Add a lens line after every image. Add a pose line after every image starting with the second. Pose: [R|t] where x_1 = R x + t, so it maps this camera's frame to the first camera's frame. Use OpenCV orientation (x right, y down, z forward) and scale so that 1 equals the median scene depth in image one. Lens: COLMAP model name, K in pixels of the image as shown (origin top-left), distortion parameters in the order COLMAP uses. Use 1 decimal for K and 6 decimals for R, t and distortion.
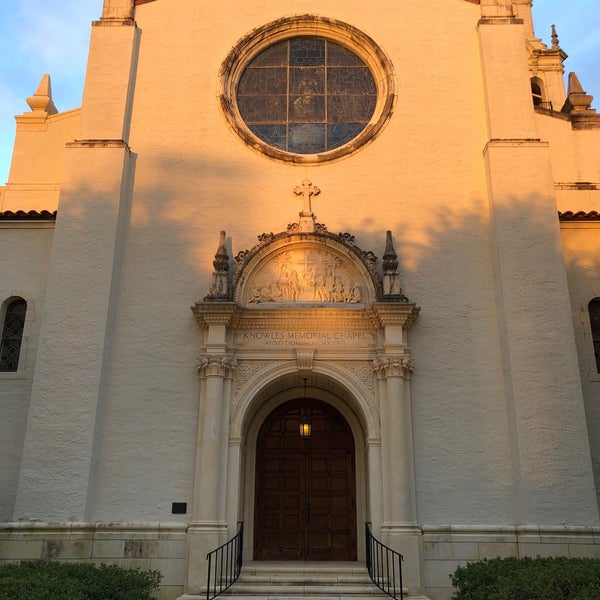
lens RADIAL K [[630.7, 0, 302.0], [0, 630.7, 303.2], [0, 0, 1]] dist [0.079642, 0.000000]
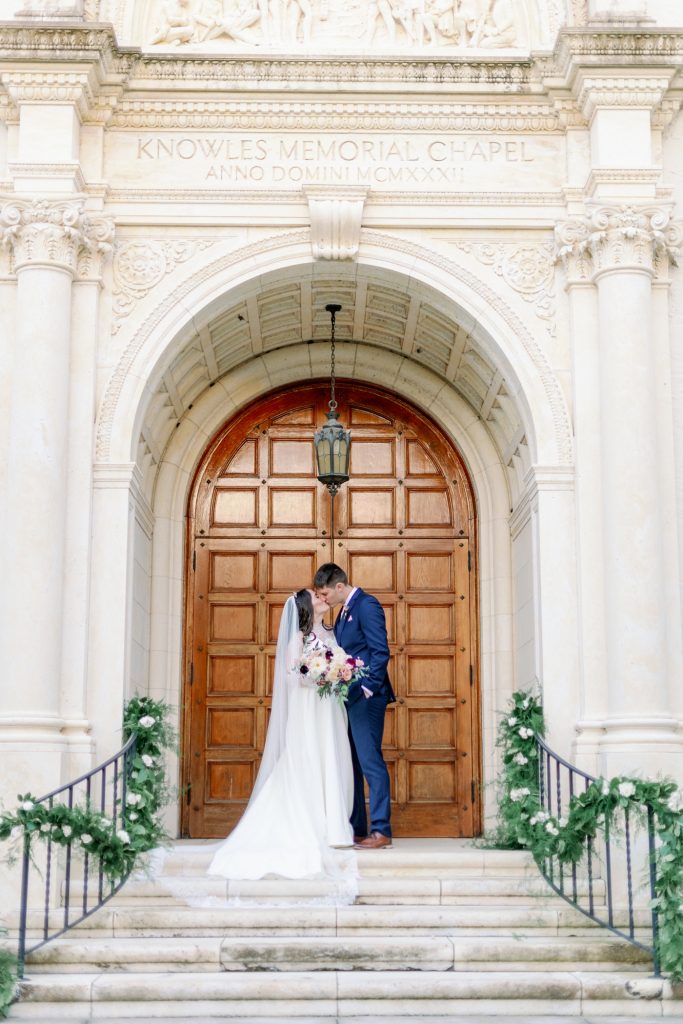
lens RADIAL K [[1383.7, 0, 334.8], [0, 1383.7, 504.8], [0, 0, 1]] dist [0.079474, 0.000000]
pose [[0.999621, -0.001066, 0.027516, -0.014505], [-0.002484, 0.991687, 0.128653, 0.139494], [-0.027424, -0.128672, 0.991308, 0.305298]]
